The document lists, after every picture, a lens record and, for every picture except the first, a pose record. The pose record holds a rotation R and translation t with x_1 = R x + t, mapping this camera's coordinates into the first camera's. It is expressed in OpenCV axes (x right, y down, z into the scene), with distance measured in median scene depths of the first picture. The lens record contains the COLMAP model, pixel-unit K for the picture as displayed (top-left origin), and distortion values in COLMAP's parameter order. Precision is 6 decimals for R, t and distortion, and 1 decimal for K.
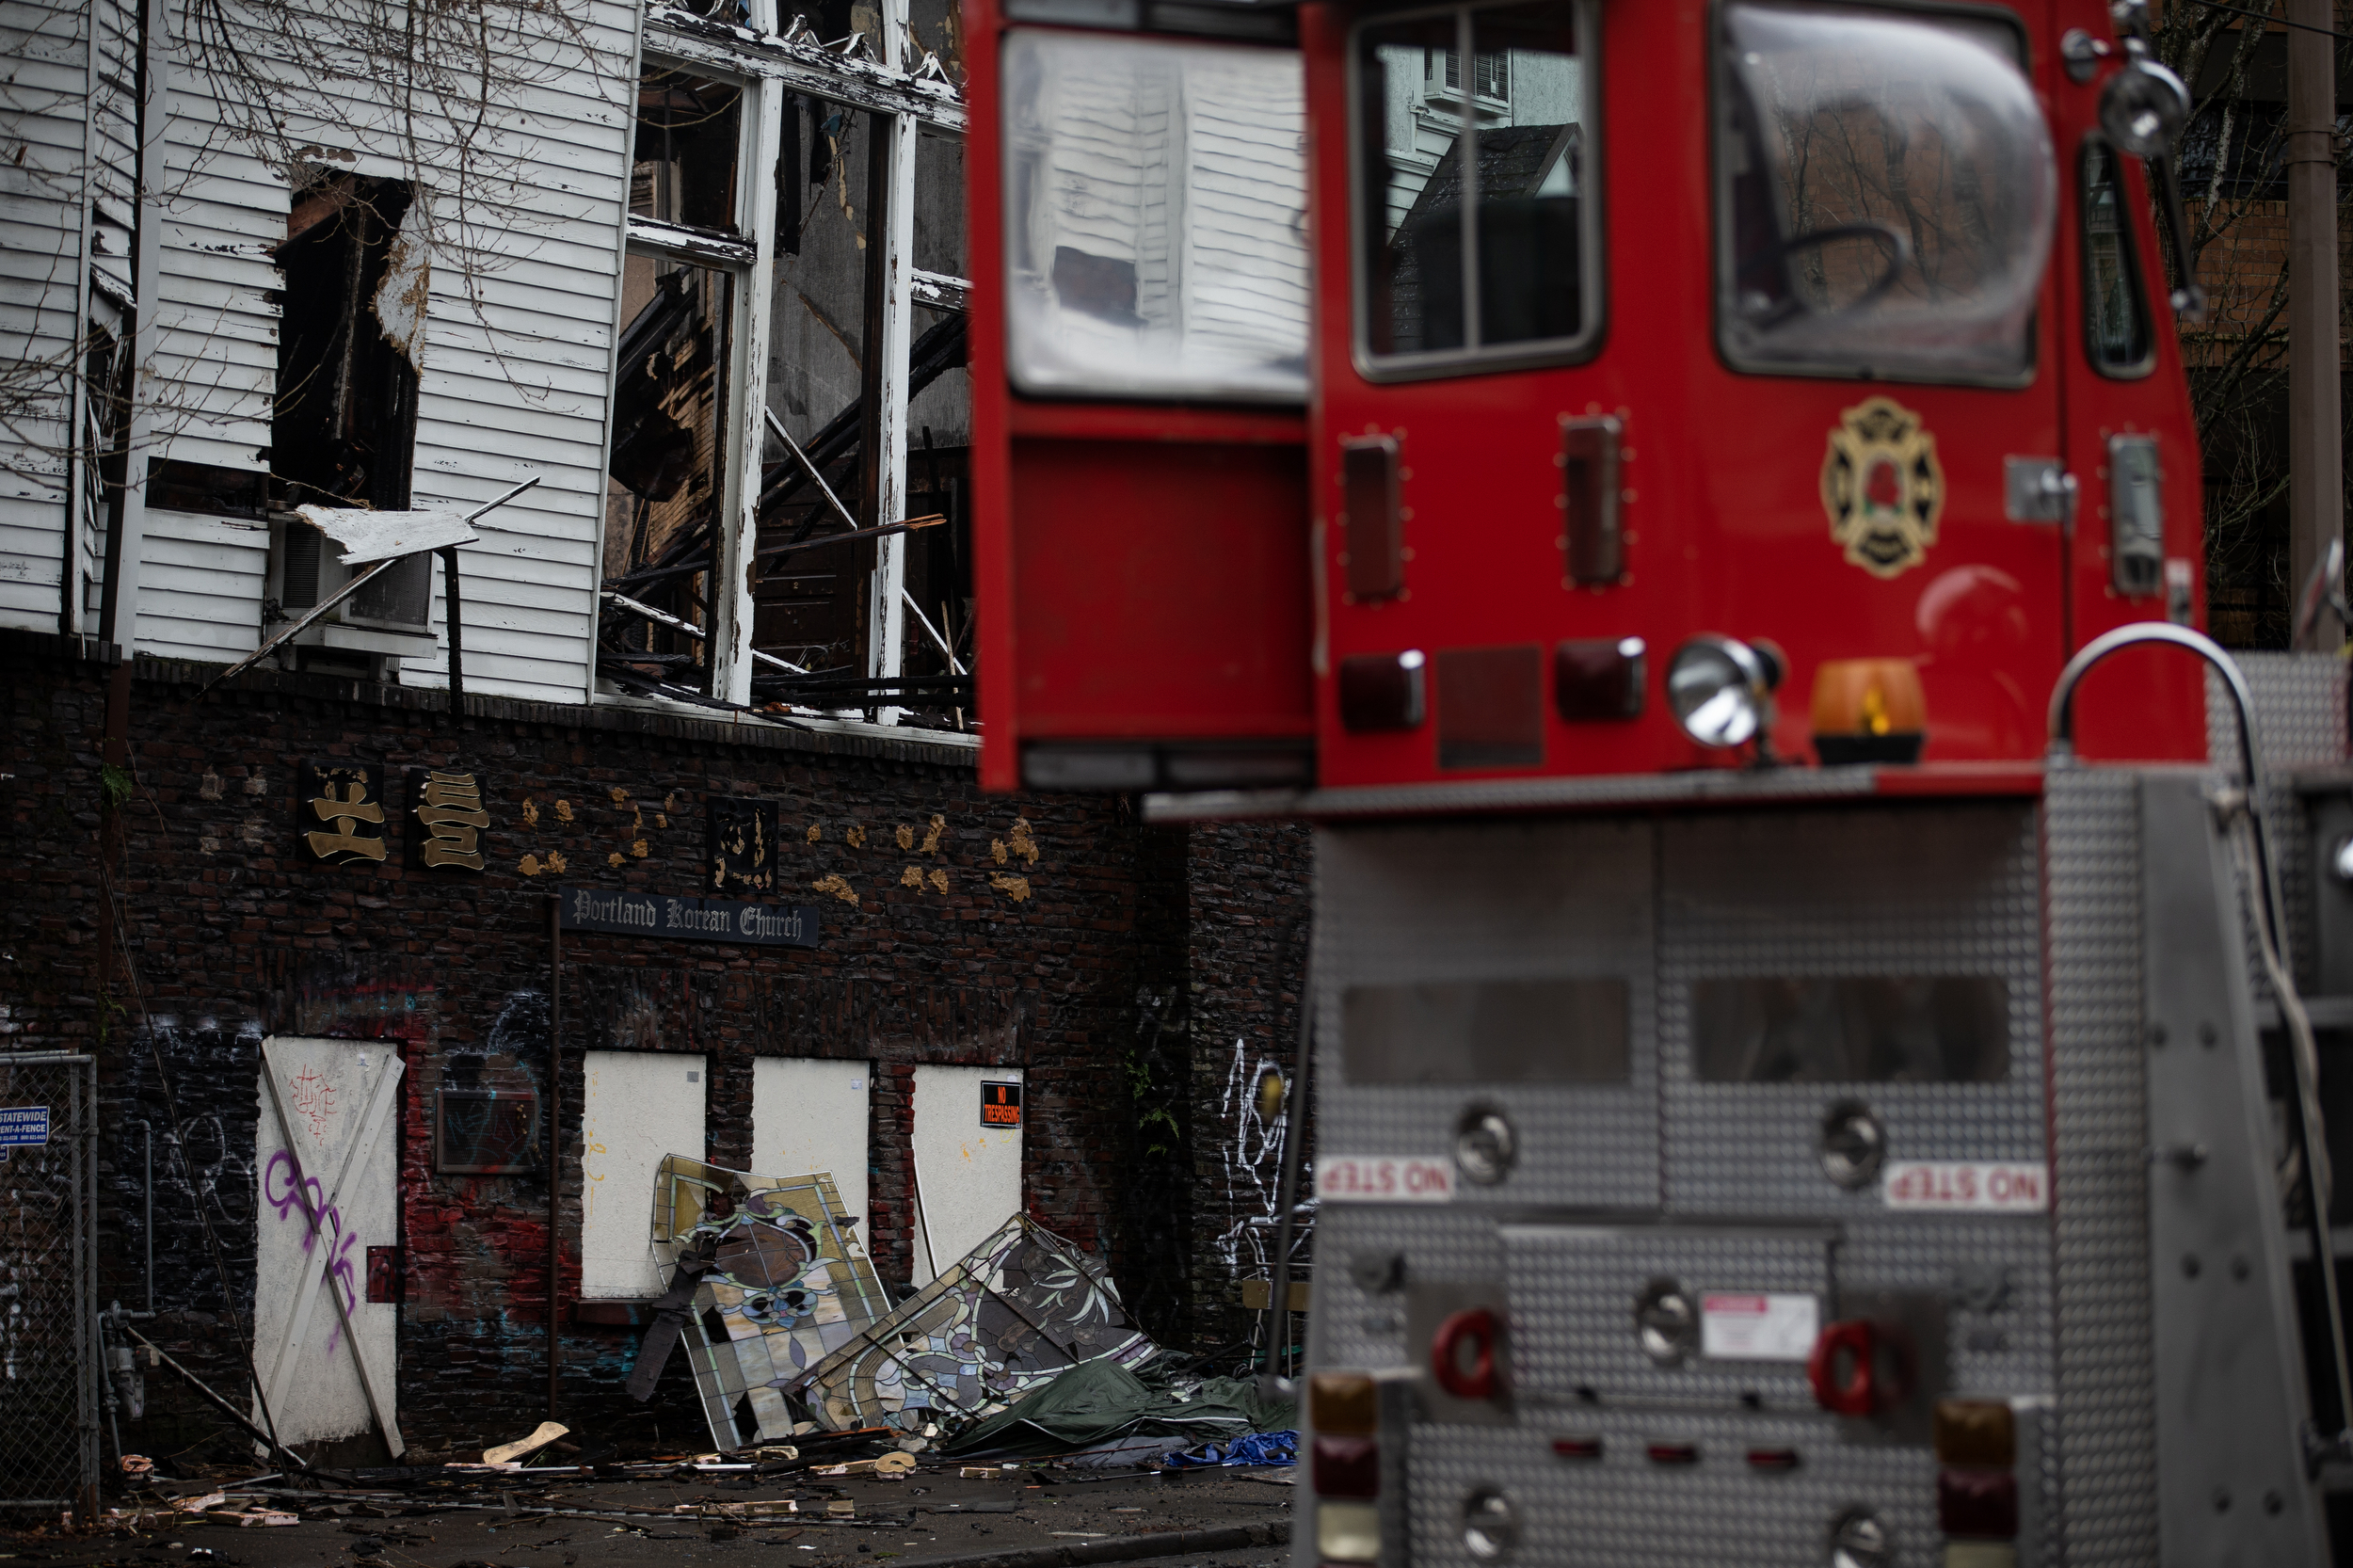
lens RADIAL K [[7061.5, 0, 1176.5], [0, 7061.5, 784.0], [0, 0, 1]] dist [0.069798, 0.226481]
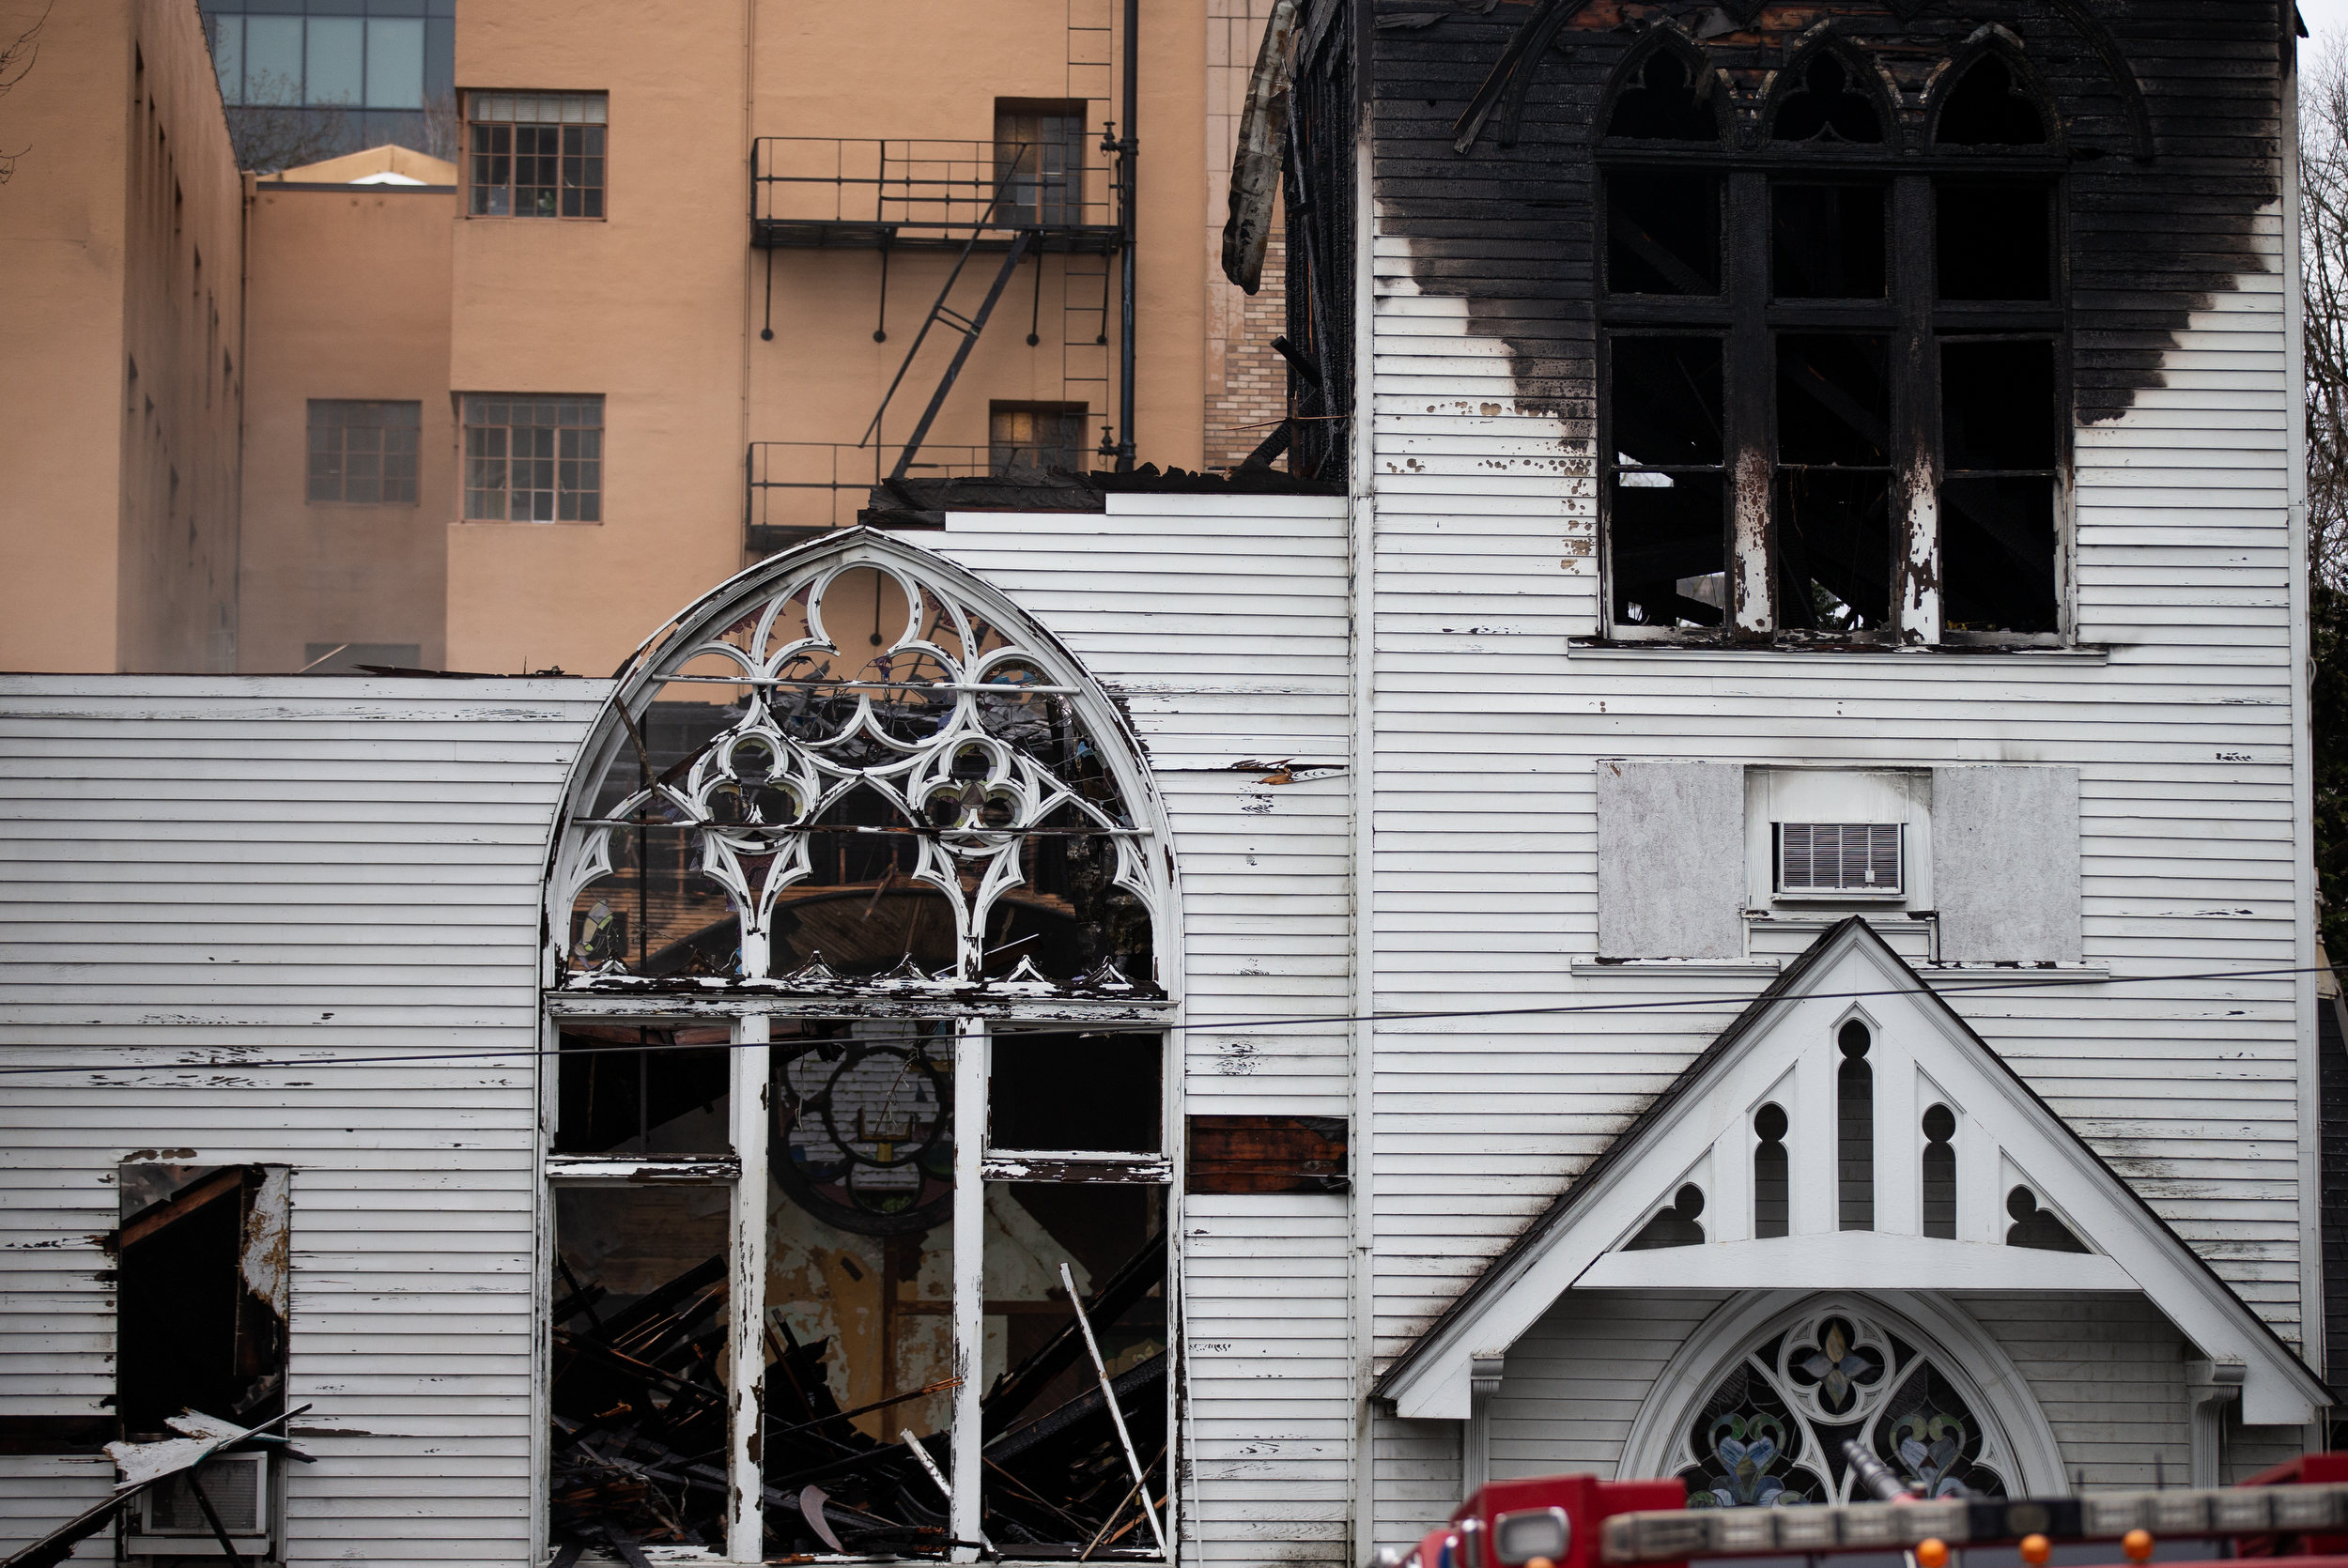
lens RADIAL K [[8073.7, 0, 1229.7], [0, 8073.7, 783.5], [0, 0, 1]] dist [0.024864, 2.423810]
pose [[0.631693, -0.089675, -0.770015, 1.062602], [0.053163, 0.995960, -0.072375, -0.039380], [0.773394, 0.004783, 0.633908, 0.230319]]
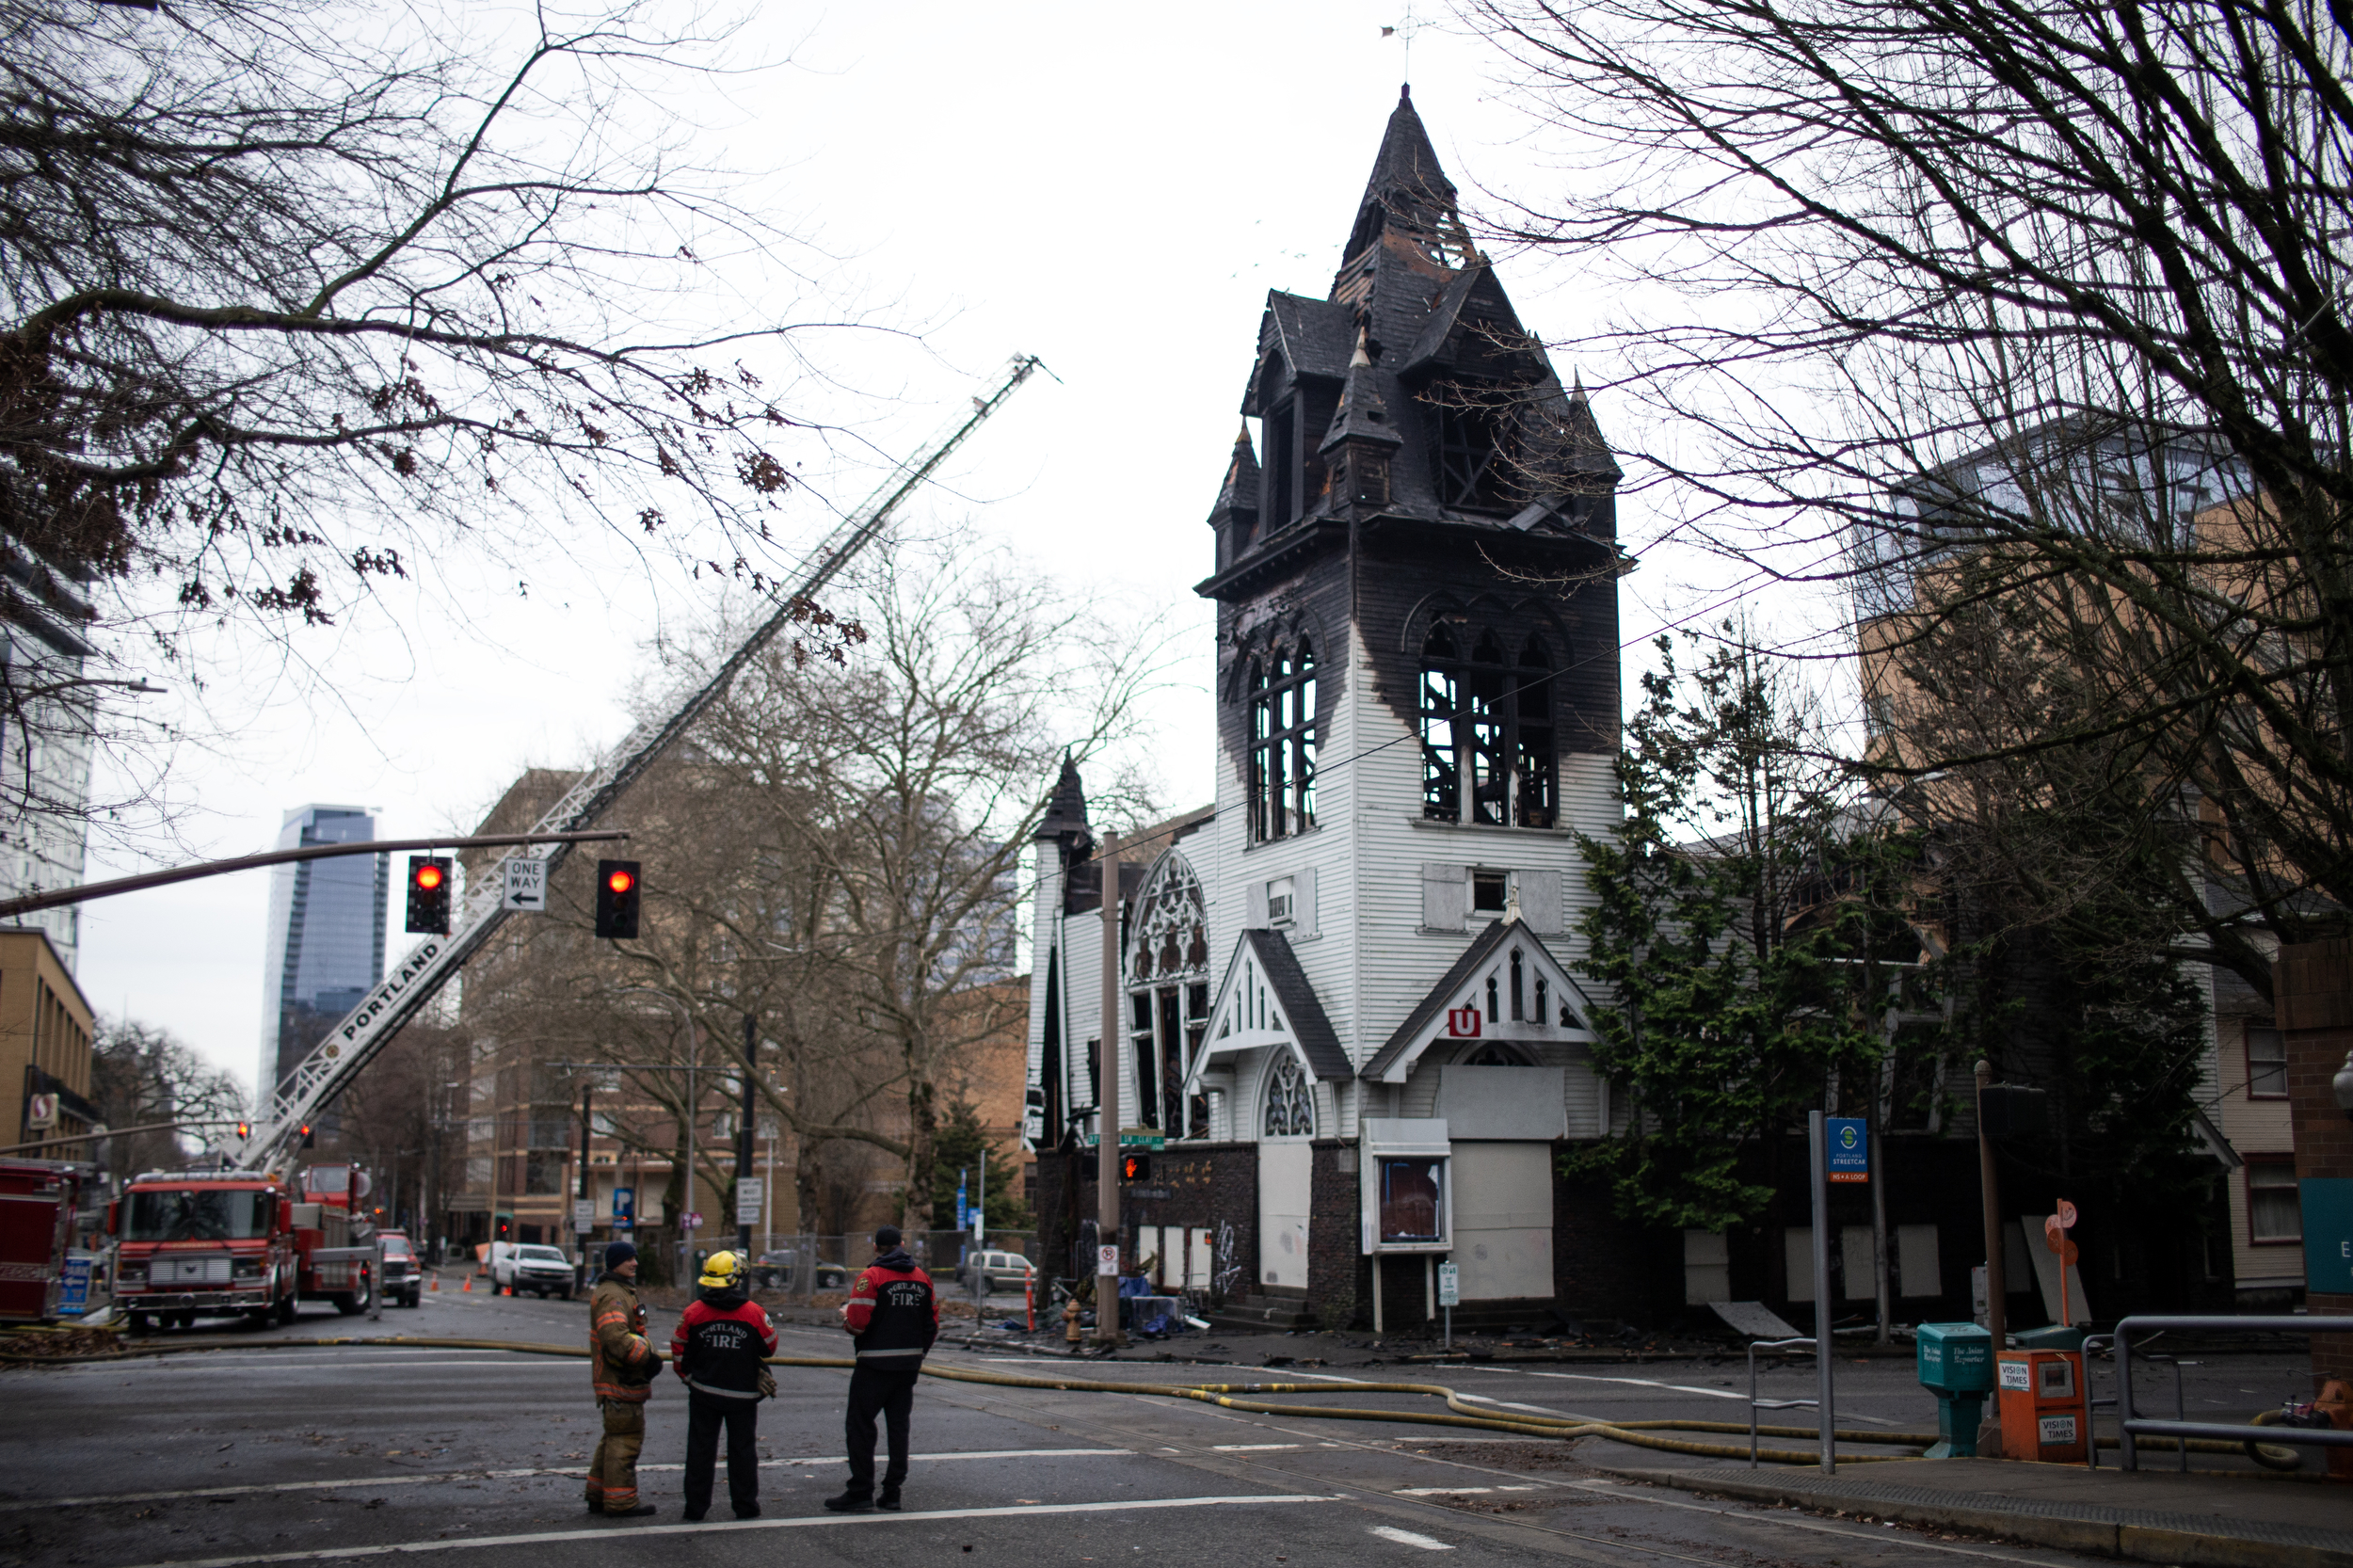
lens RADIAL K [[2279.2, 0, 1176.5], [0, 2279.2, 784.0], [0, 0, 1]] dist [-0.113475, -0.004276]
pose [[-0.534459, -0.146383, -0.832421, 1.112477], [0.059560, 0.975916, -0.209857, 0.067163], [0.843093, -0.161740, -0.512869, 1.794195]]
